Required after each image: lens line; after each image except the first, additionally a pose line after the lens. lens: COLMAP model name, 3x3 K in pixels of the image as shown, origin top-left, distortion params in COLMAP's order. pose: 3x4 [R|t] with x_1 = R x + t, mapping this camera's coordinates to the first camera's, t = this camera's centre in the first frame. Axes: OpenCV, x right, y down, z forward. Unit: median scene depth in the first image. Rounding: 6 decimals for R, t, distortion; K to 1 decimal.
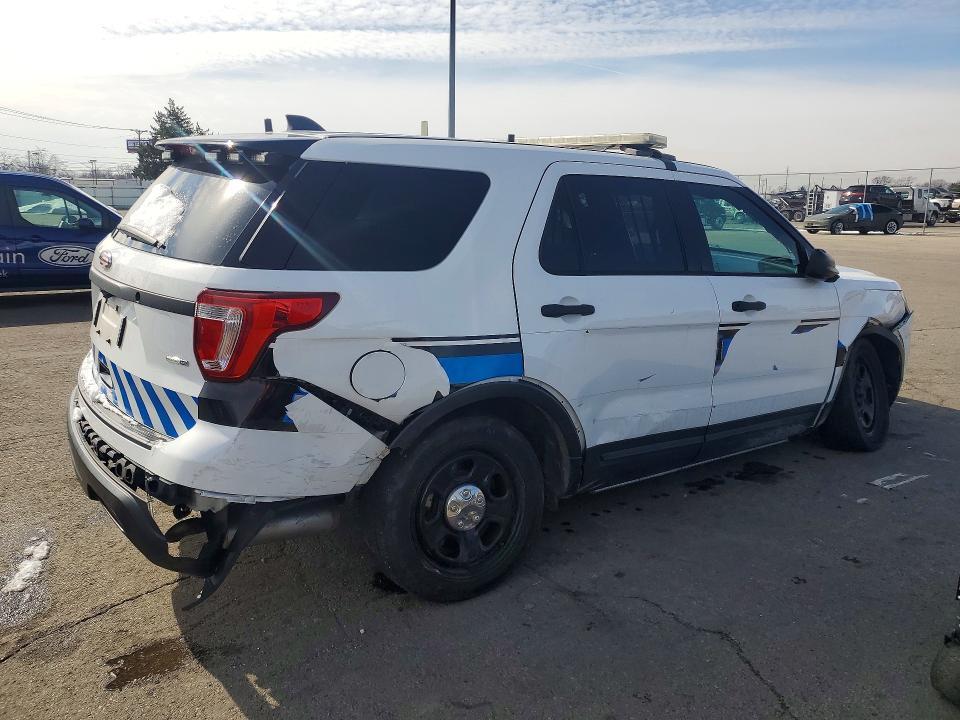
lens RADIAL K [[721.4, 0, 480.0], [0, 721.4, 360.0], [0, 0, 1]] dist [-0.006145, -0.000425]
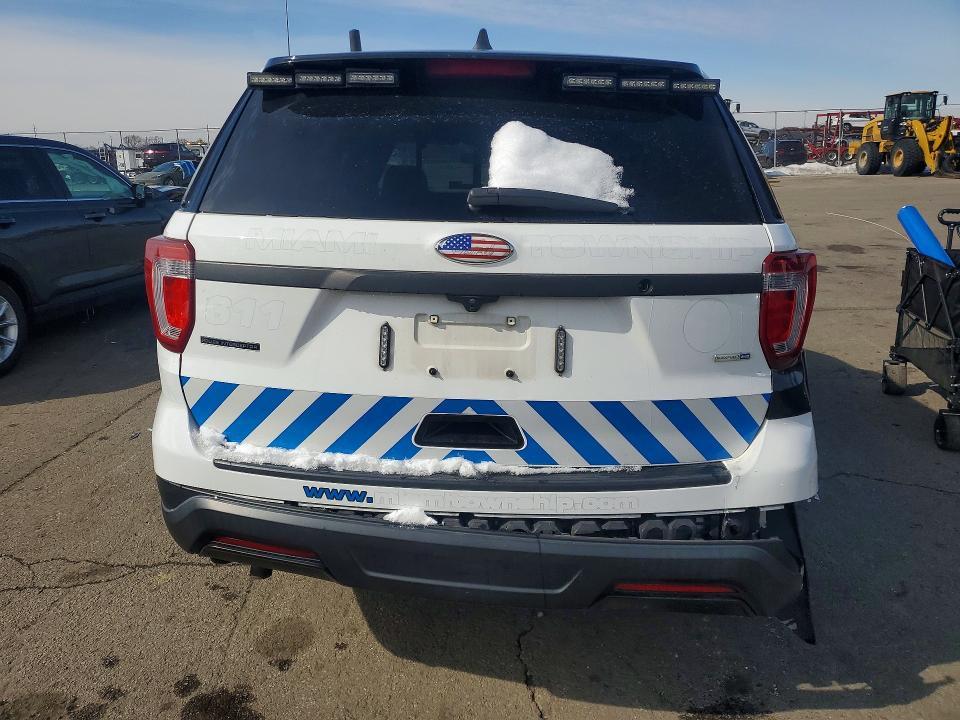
lens RADIAL K [[721.4, 0, 480.0], [0, 721.4, 360.0], [0, 0, 1]] dist [-0.006145, -0.000425]
pose [[0.667820, -0.230302, 0.707798, -0.883467], [0.191483, 0.972080, 0.135626, -0.115915], [-0.719271, 0.044958, 0.693274, 0.517677]]
